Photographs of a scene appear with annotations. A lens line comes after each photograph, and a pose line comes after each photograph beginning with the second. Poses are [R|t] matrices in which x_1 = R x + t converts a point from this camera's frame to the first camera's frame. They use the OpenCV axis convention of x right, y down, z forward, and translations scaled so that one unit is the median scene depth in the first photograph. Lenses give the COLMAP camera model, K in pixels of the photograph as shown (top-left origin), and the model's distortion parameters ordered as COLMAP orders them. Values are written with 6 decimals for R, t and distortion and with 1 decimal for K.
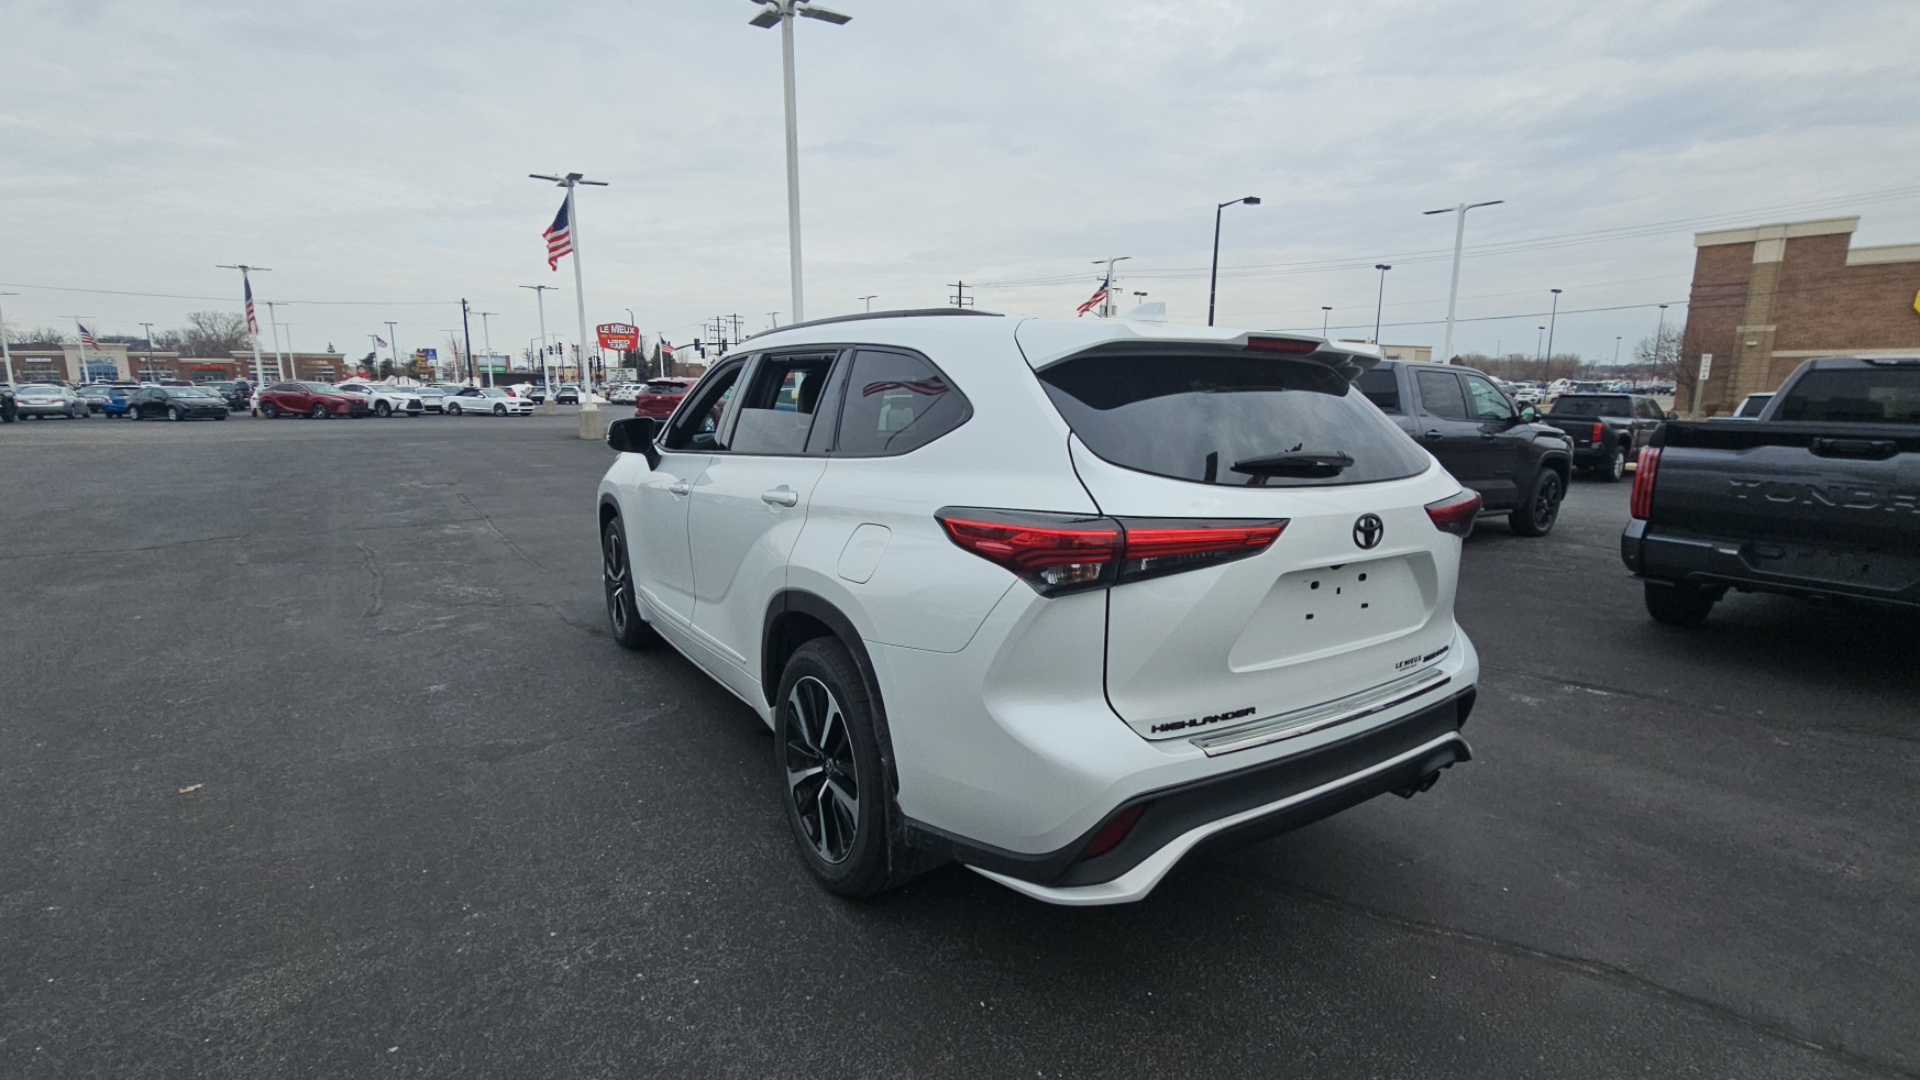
lens RADIAL K [[845.4, 0, 980.9], [0, 845.4, 547.1], [0, 0, 1]] dist [0.002918, -0.000200]
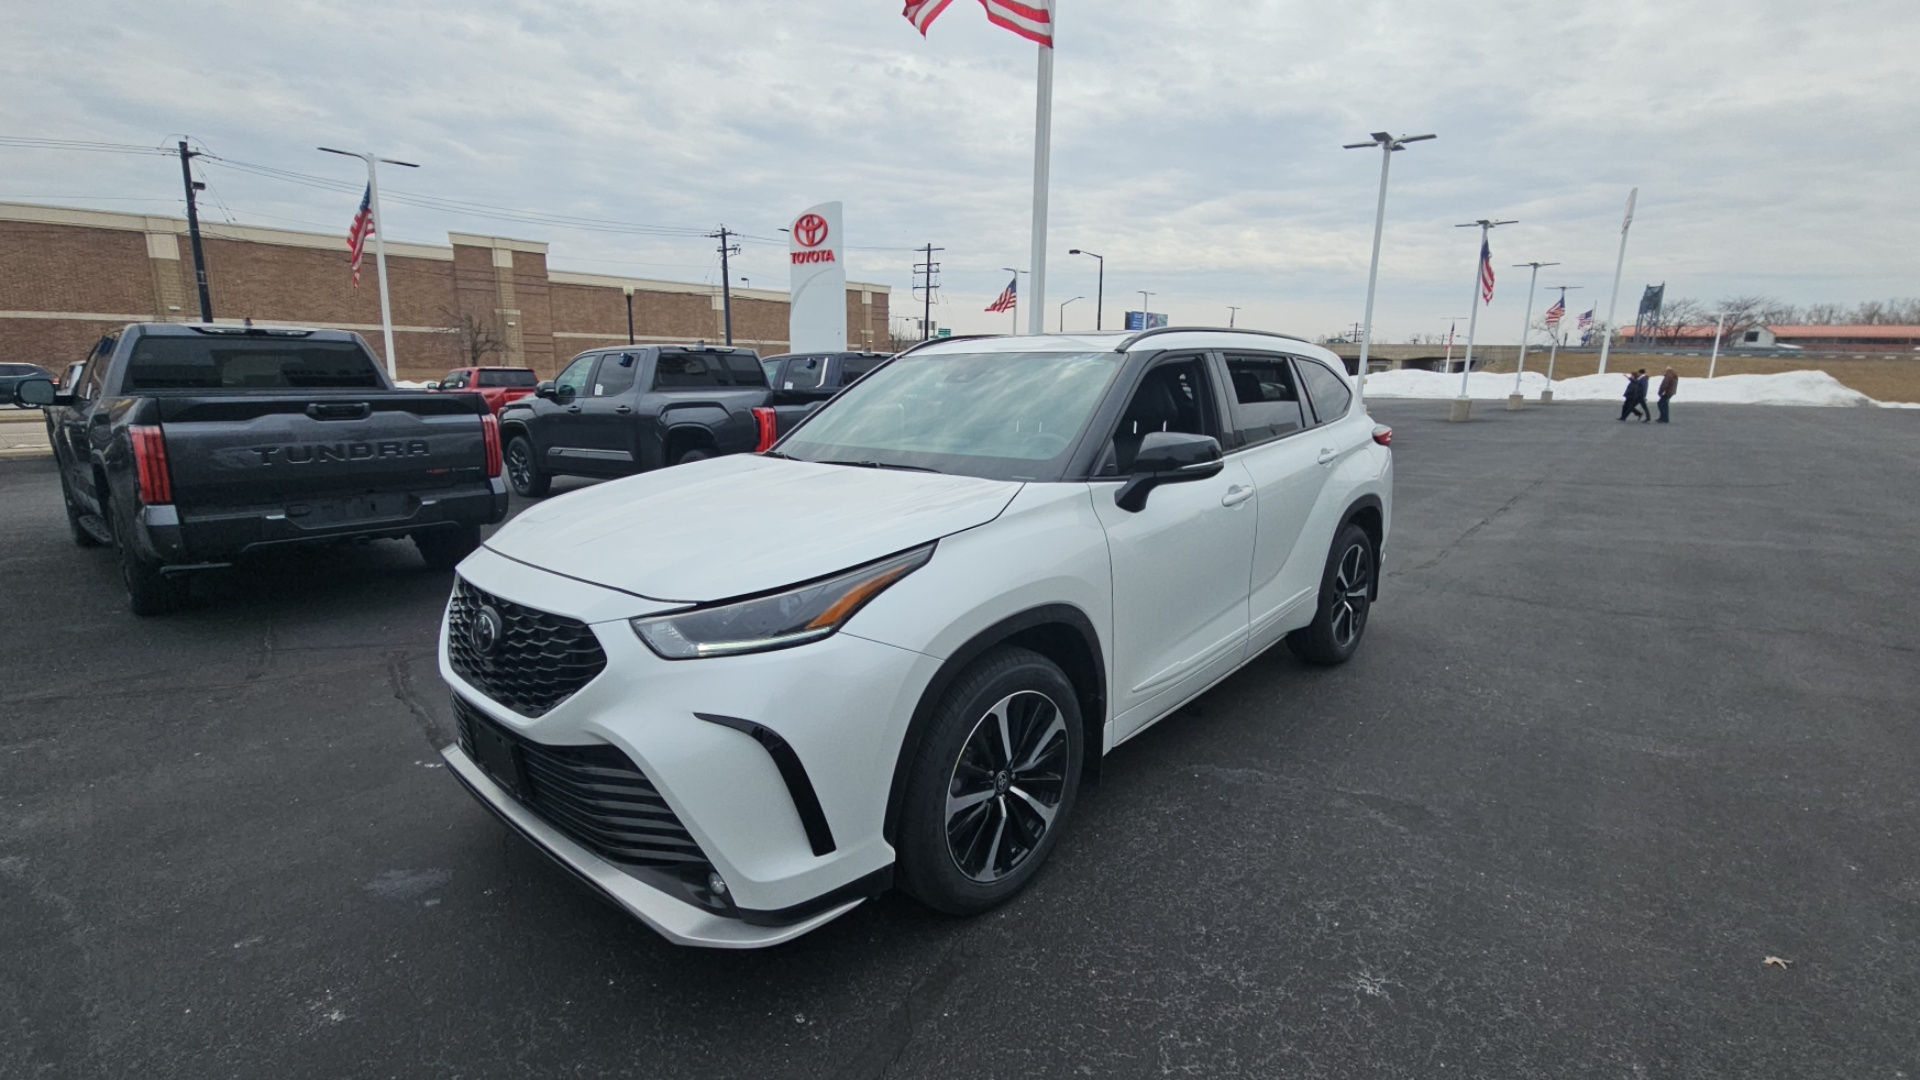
lens RADIAL K [[861.5, 0, 978.7], [0, 861.5, 545.8], [0, 0, 1]] dist [0.000799, -0.001156]
pose [[-0.255723, -0.207641, 0.944188, -1.882572], [0.165939, 0.952739, 0.254465, -0.485315], [-0.952402, 0.221751, -0.209182, 2.351133]]
